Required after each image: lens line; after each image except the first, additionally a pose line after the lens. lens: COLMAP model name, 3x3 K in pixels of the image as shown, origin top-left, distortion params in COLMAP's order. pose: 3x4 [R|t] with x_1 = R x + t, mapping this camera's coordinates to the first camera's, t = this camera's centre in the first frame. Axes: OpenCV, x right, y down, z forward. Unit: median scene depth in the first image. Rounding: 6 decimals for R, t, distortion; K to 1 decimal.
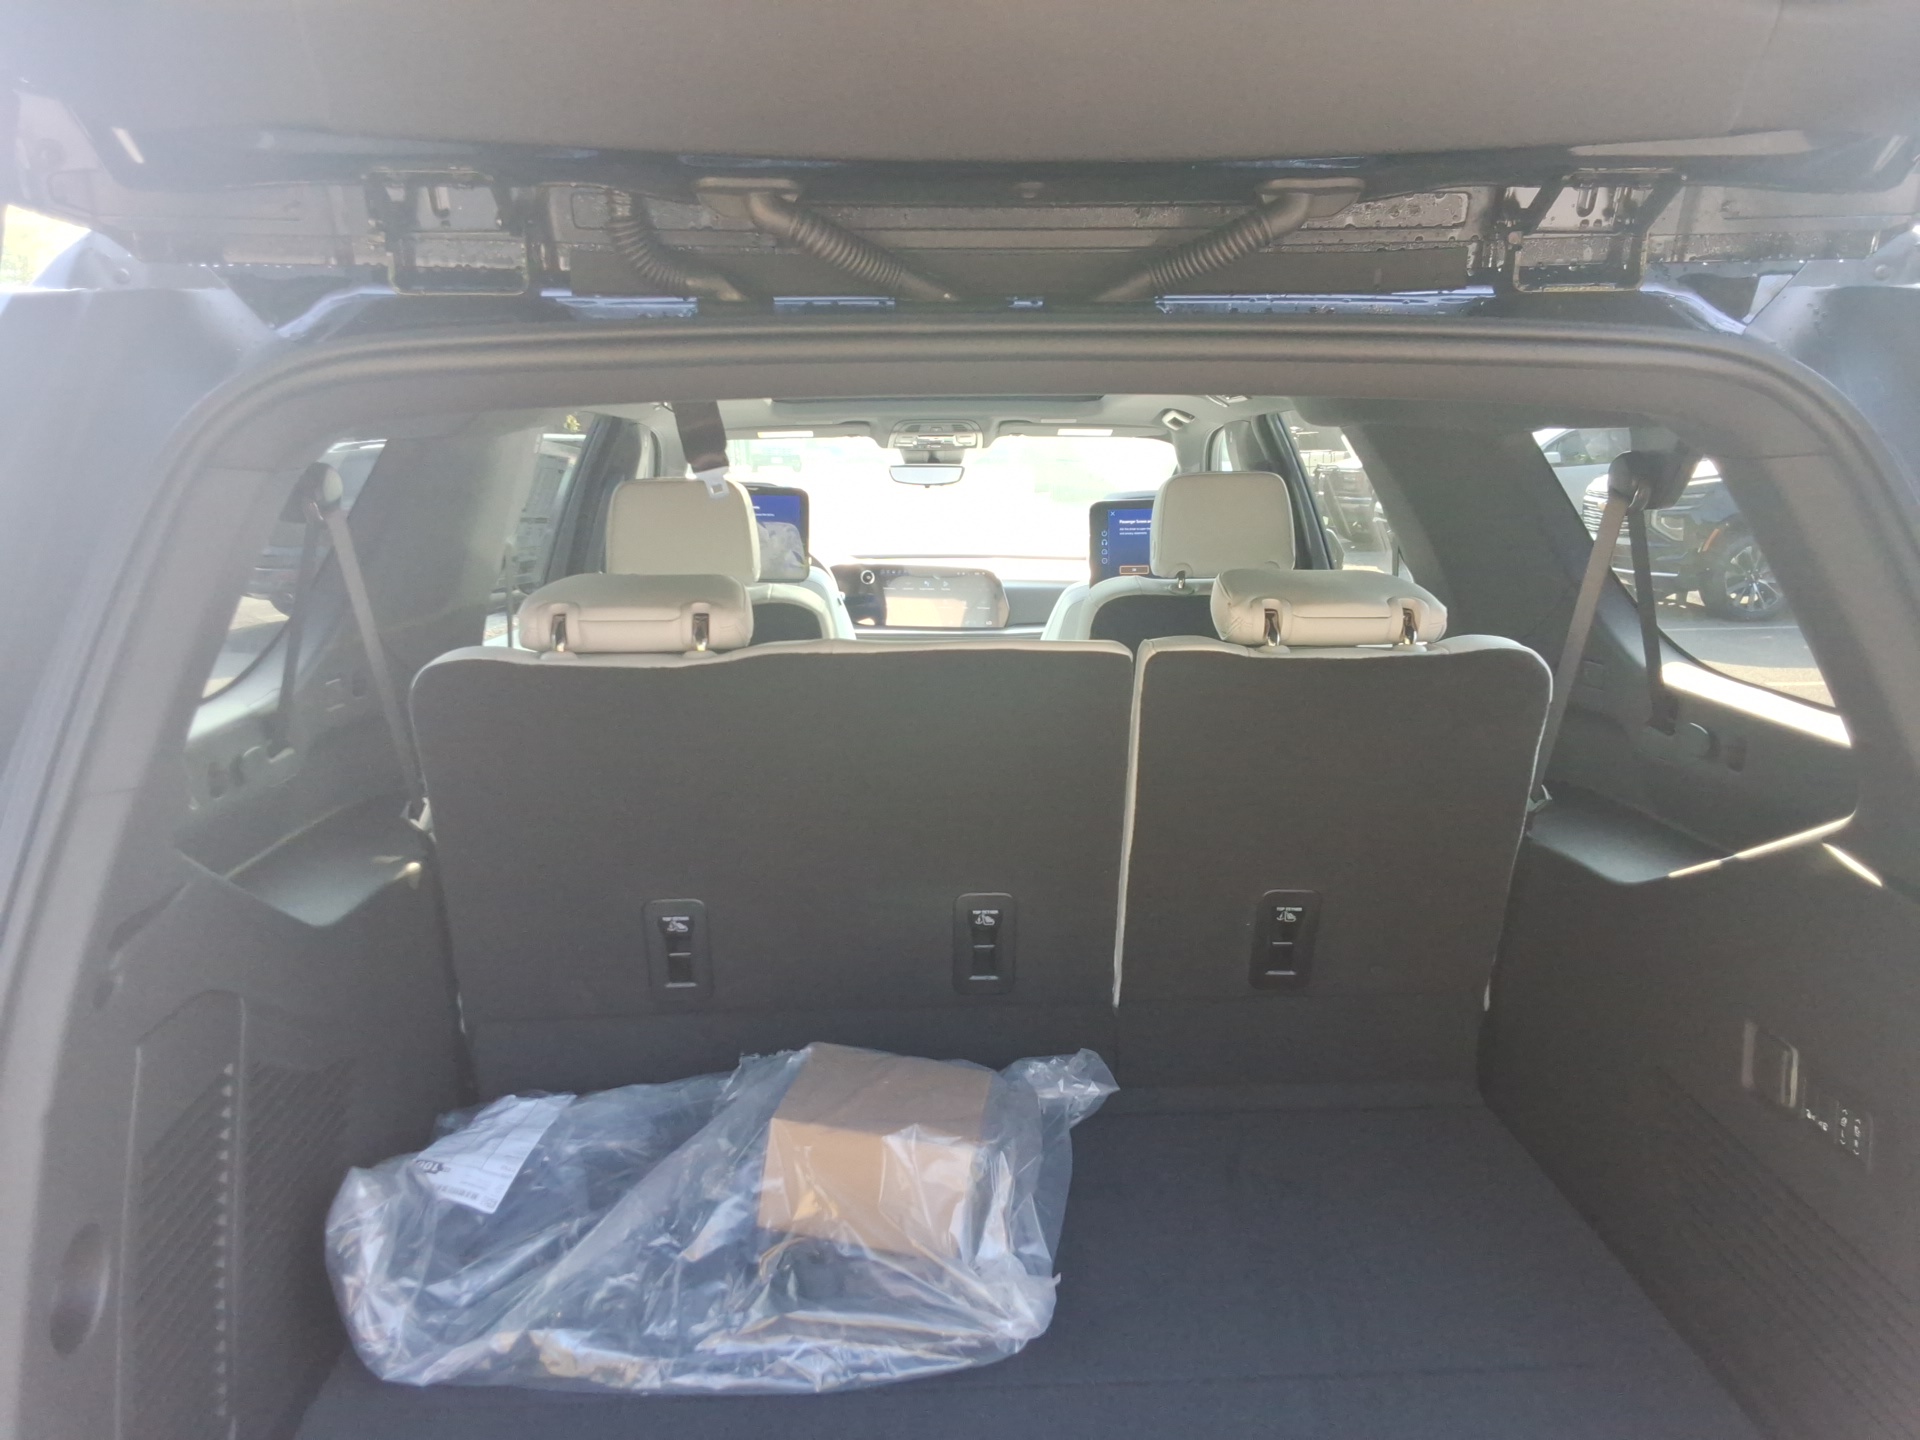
lens RADIAL K [[1588.3, 0, 975.6], [0, 1588.3, 750.9], [0, 0, 1]] dist [0.139871, -0.240236]
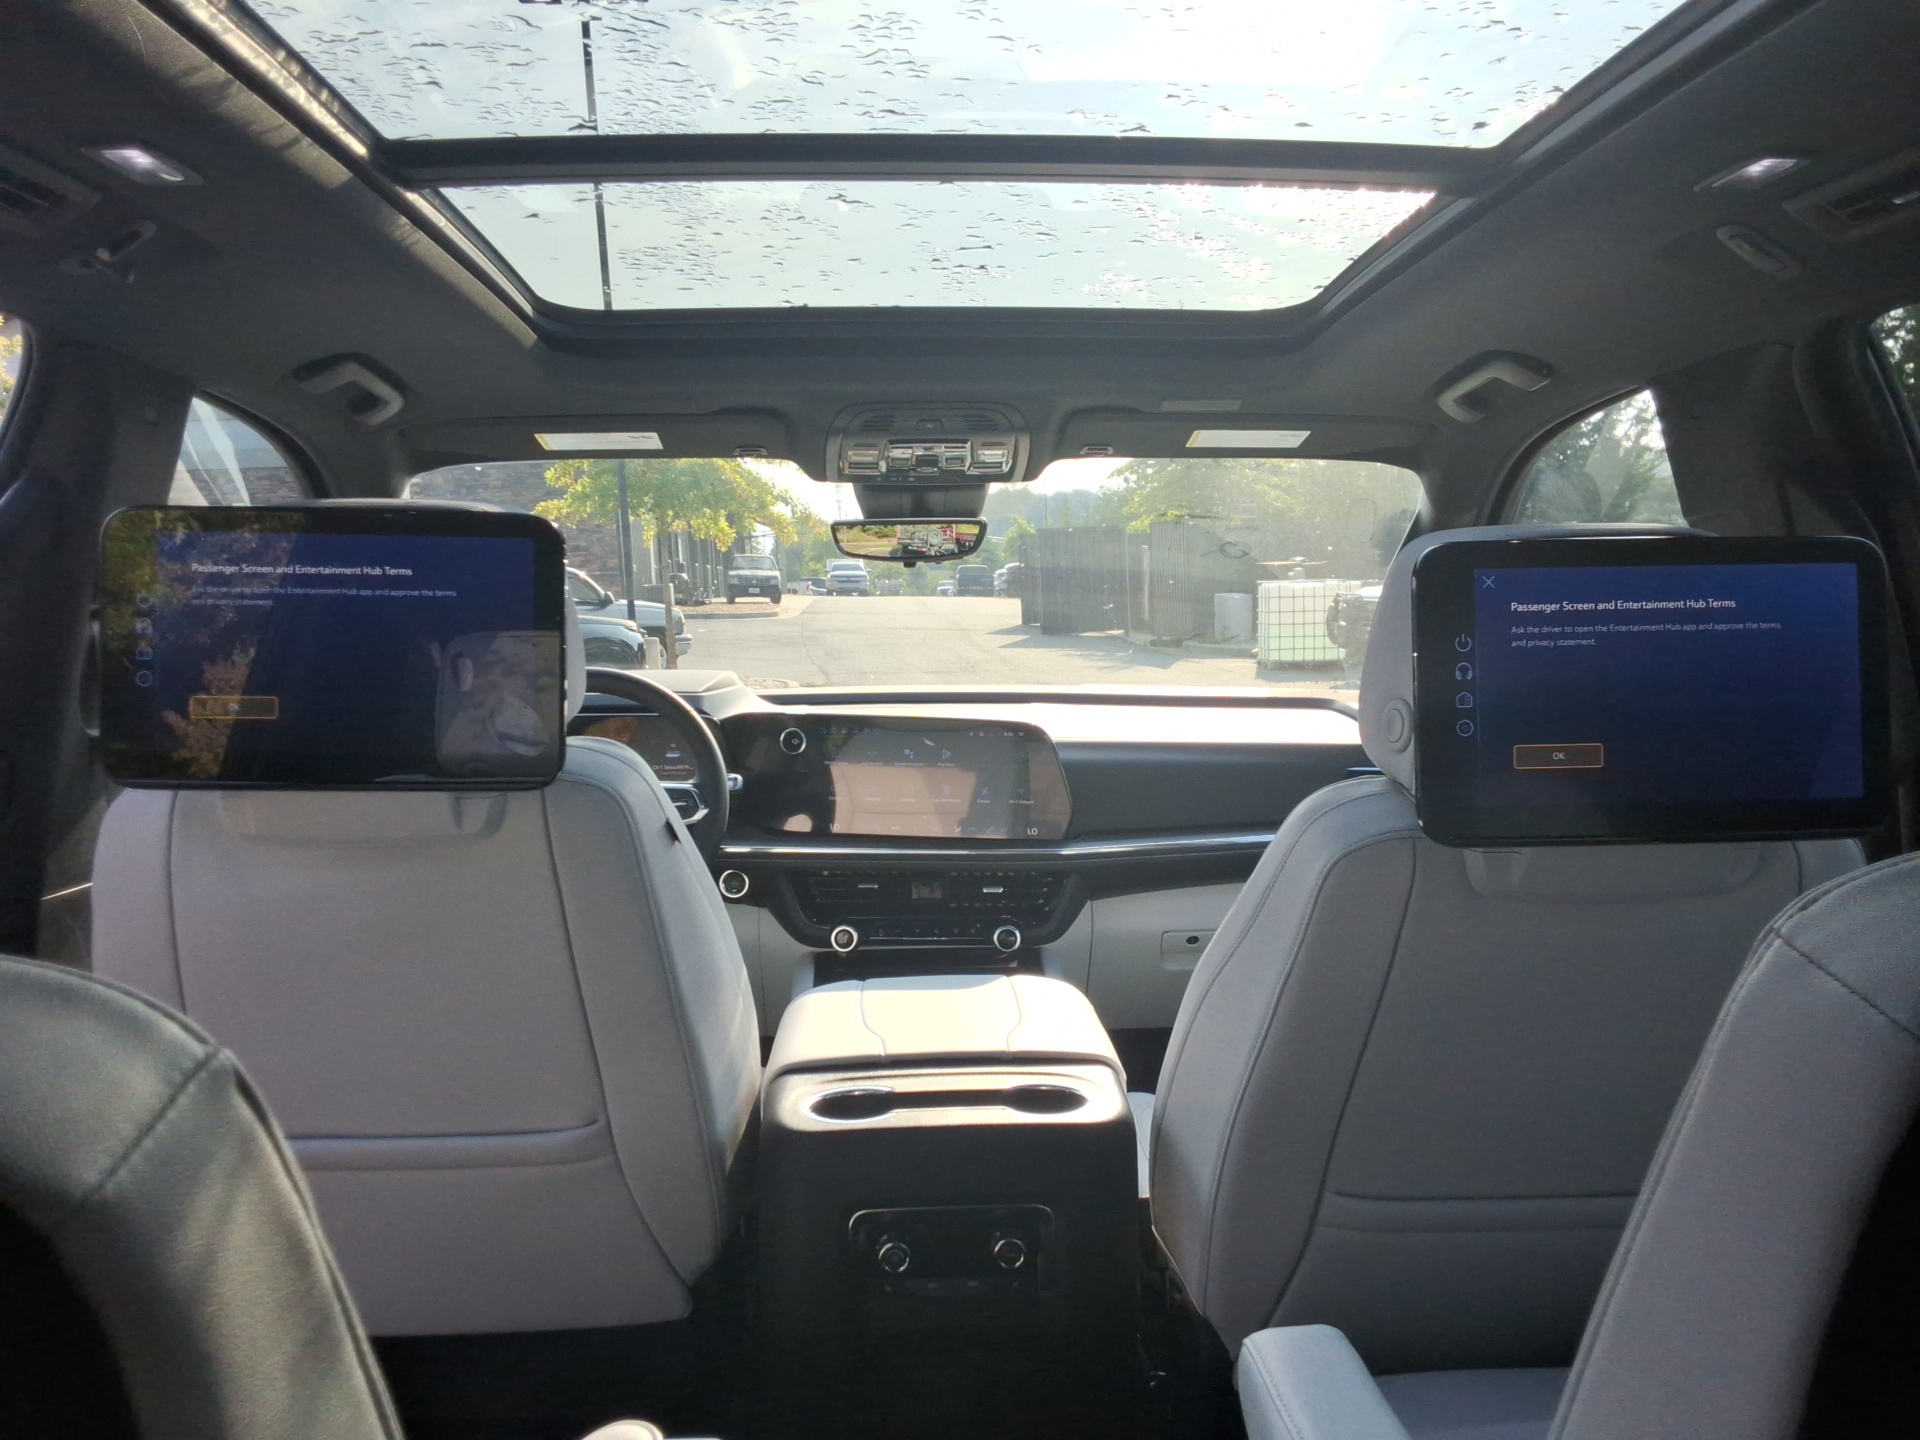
lens RADIAL K [[1588.3, 0, 975.6], [0, 1588.3, 750.9], [0, 0, 1]] dist [0.139871, -0.240236]
pose [[0.999968, -0.003136, 0.007333, -0.013982], [0.003737, 0.996511, -0.083381, -0.067165], [-0.007046, 0.083406, 0.996491, 0.517086]]
